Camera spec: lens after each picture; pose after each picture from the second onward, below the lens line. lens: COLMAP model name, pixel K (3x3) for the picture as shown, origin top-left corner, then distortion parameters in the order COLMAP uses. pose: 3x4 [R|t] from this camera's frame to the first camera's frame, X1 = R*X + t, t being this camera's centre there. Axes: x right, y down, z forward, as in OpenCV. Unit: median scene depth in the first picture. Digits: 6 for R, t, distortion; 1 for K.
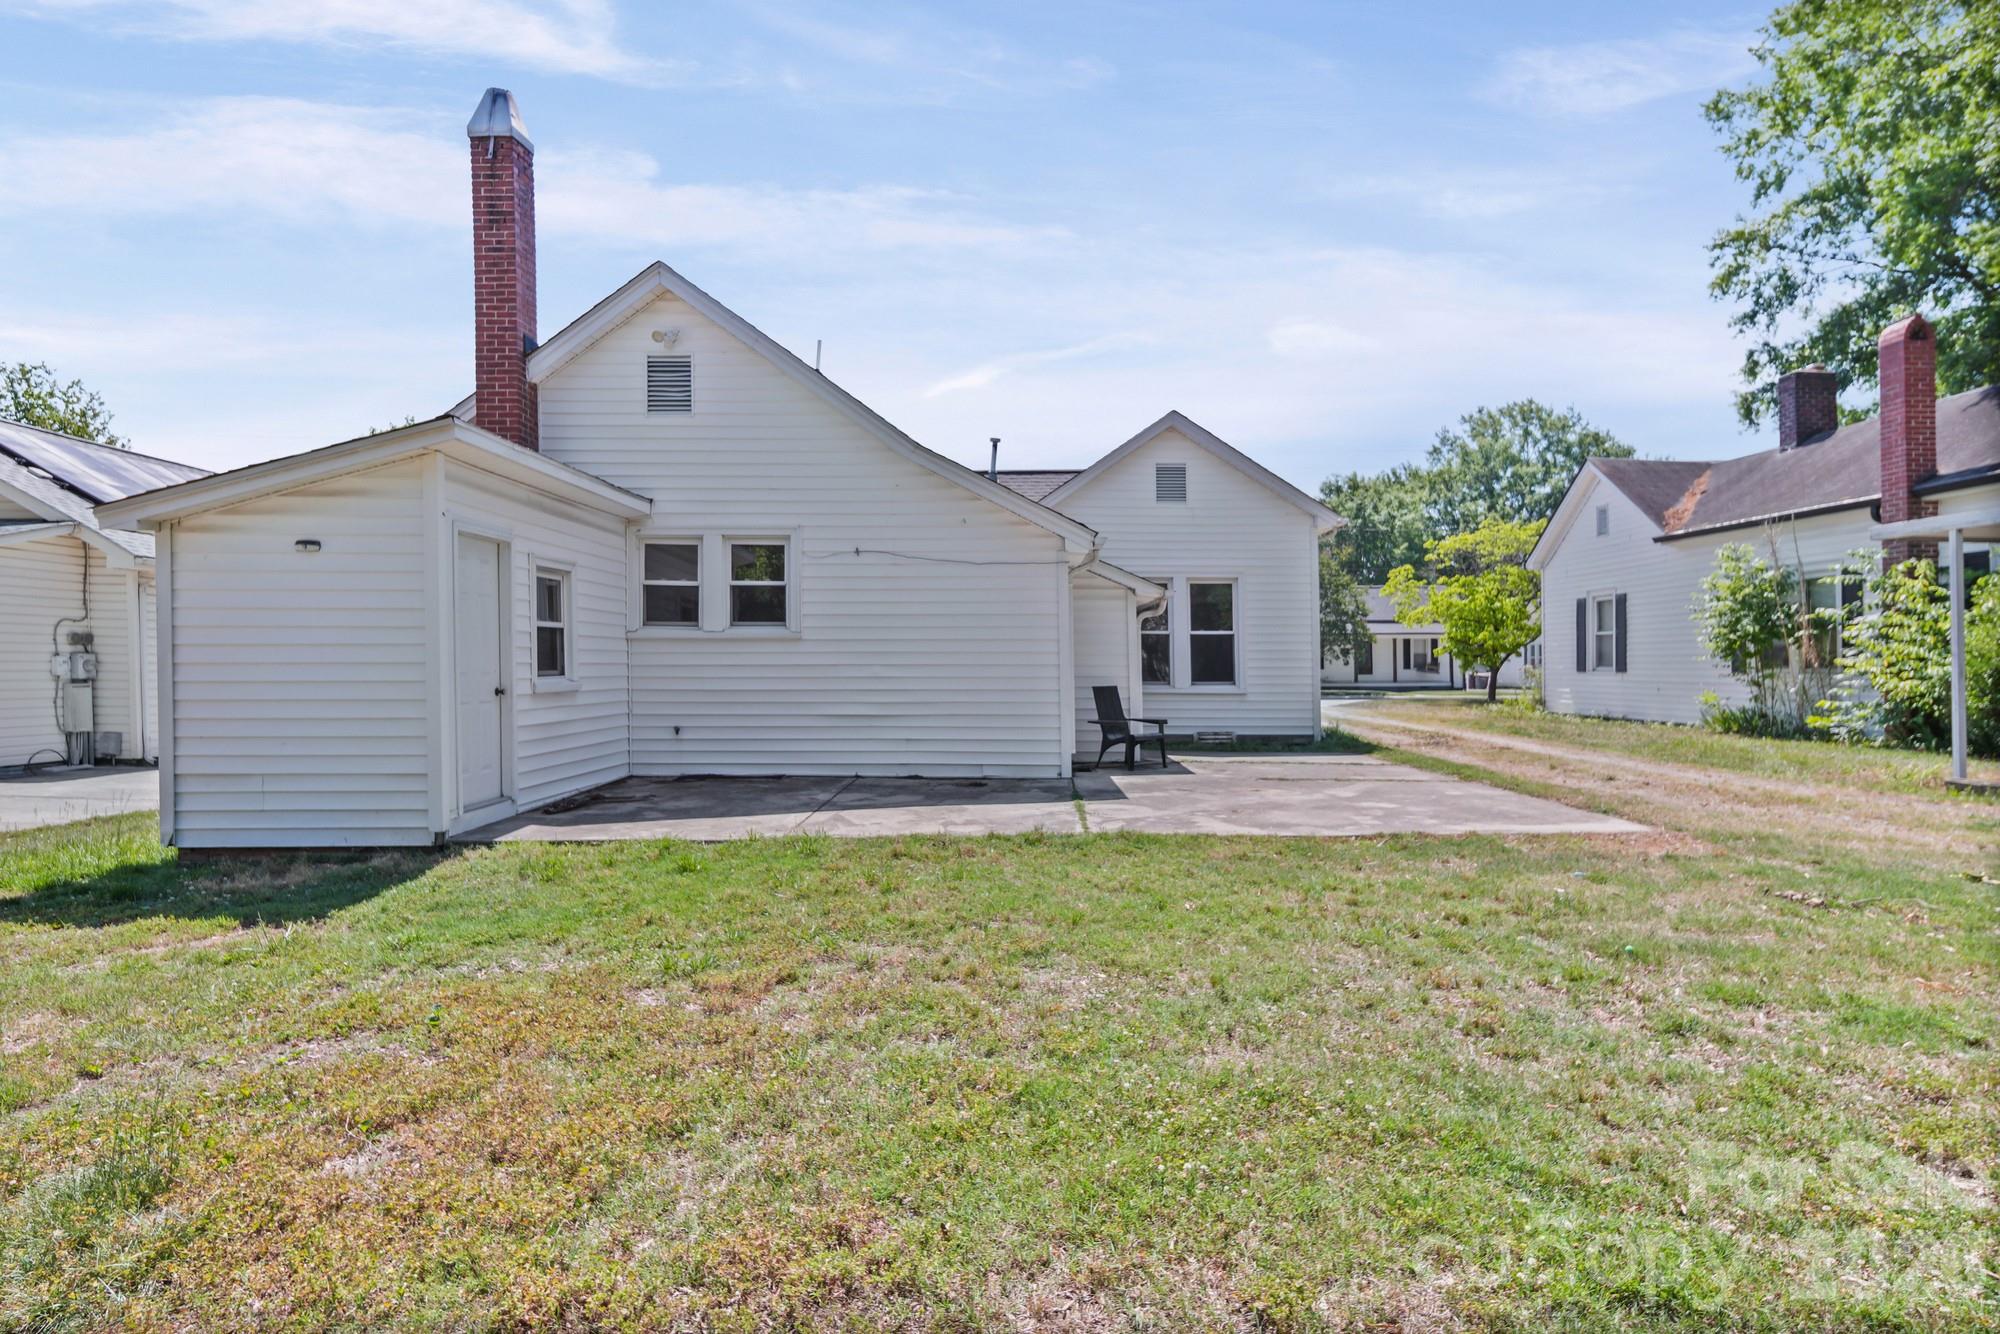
lens RADIAL K [[1095.4, 0, 1000.1], [0, 1095.4, 663.5], [0, 0, 1]] dist [0.003007, -0.001108]
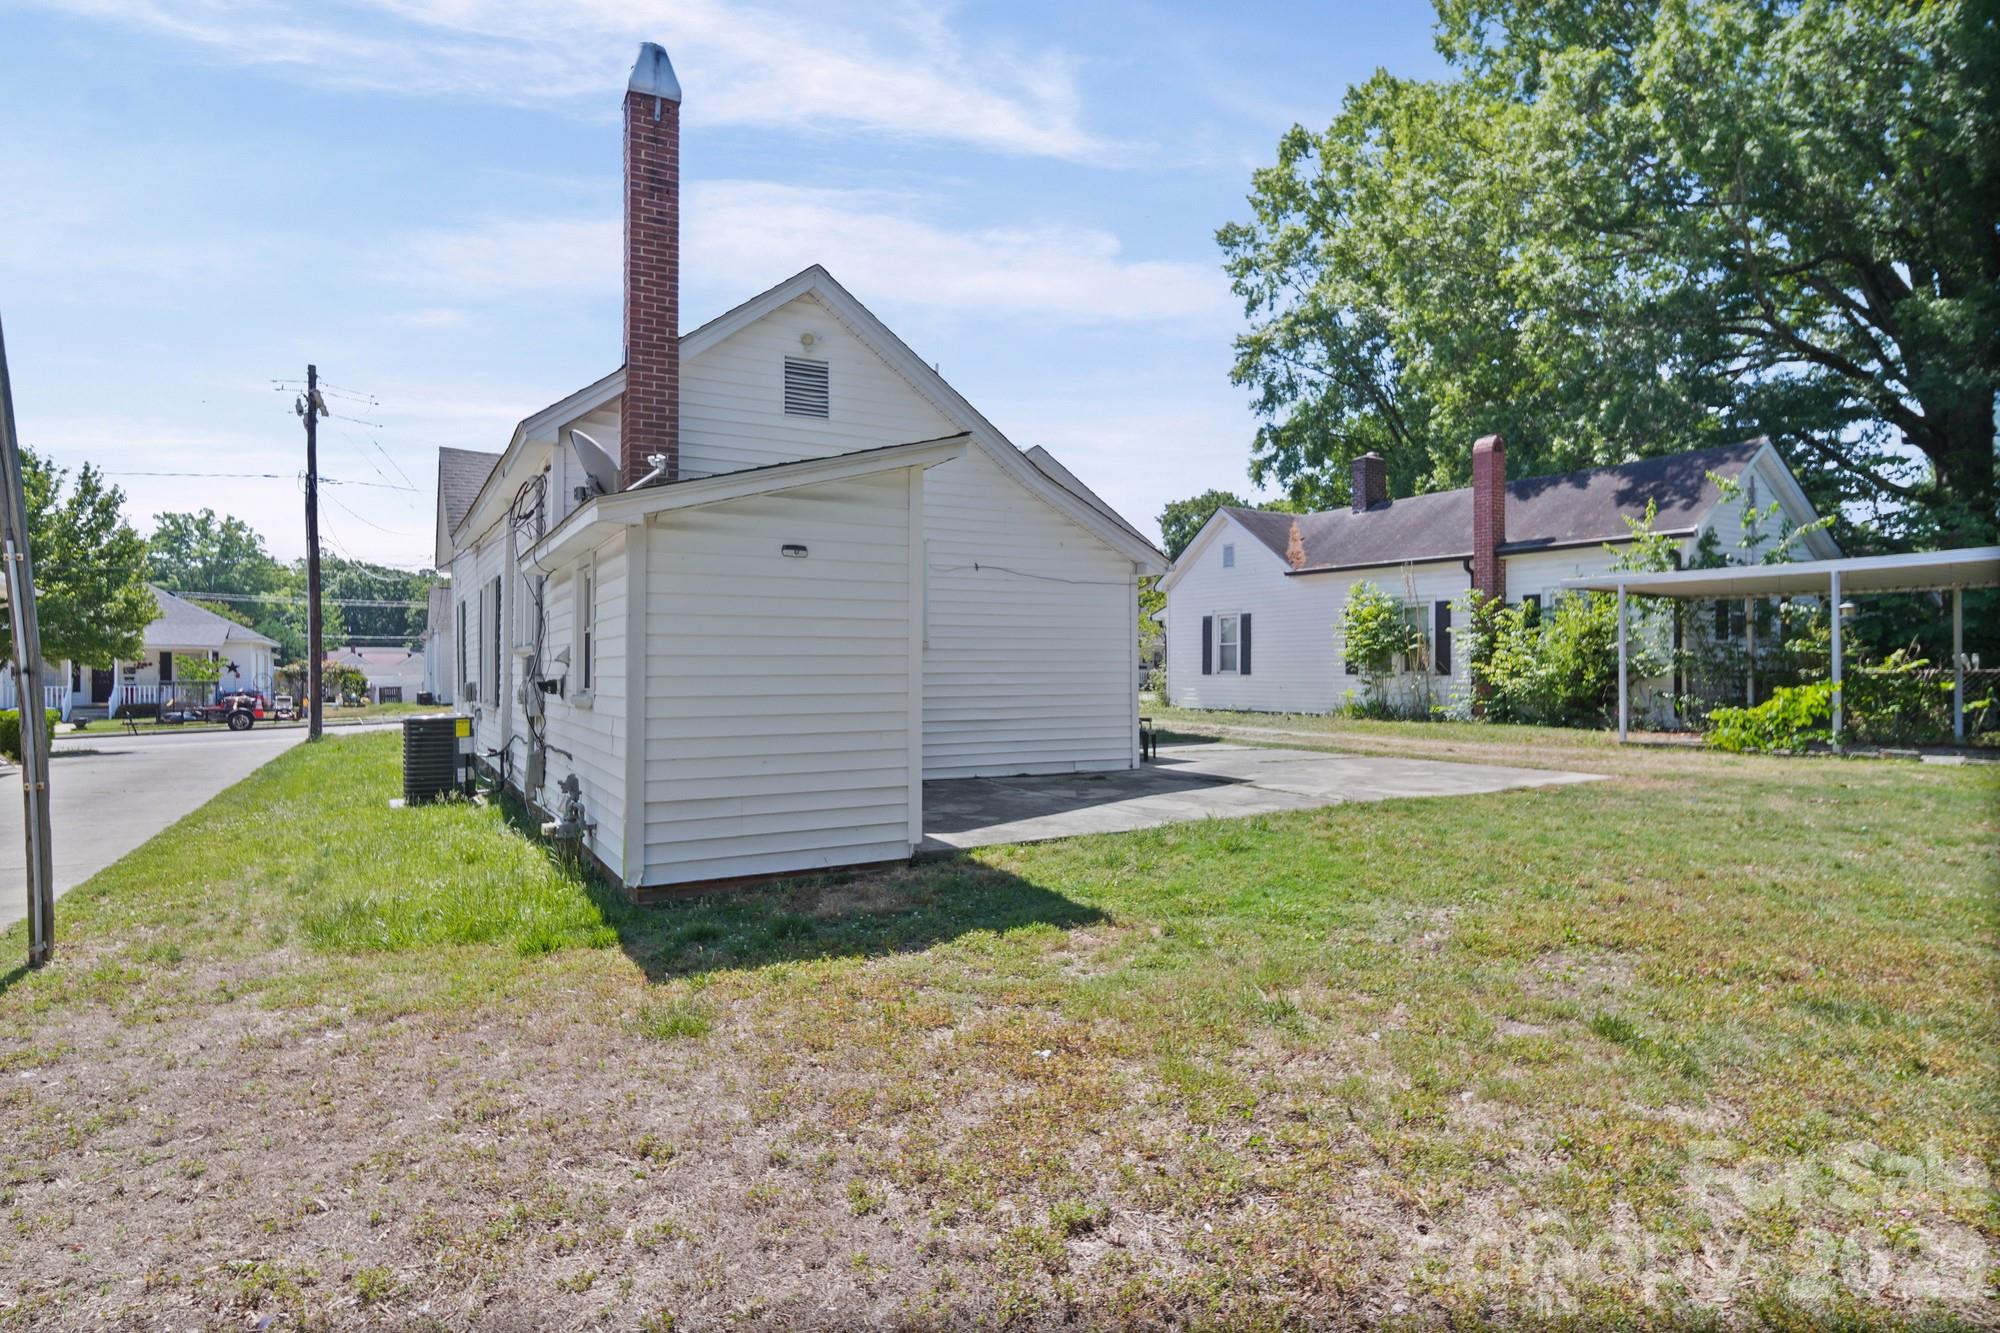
lens RADIAL K [[1095.4, 0, 995.7], [0, 1095.4, 661.1], [0, 0, 1]] dist [0.003007, -0.001108]
pose [[0.865439, 0.000466, 0.501015, -0.640258], [0.002025, 0.999988, -0.004428, -0.005503], [-0.501011, 0.004847, 0.865428, 0.066289]]
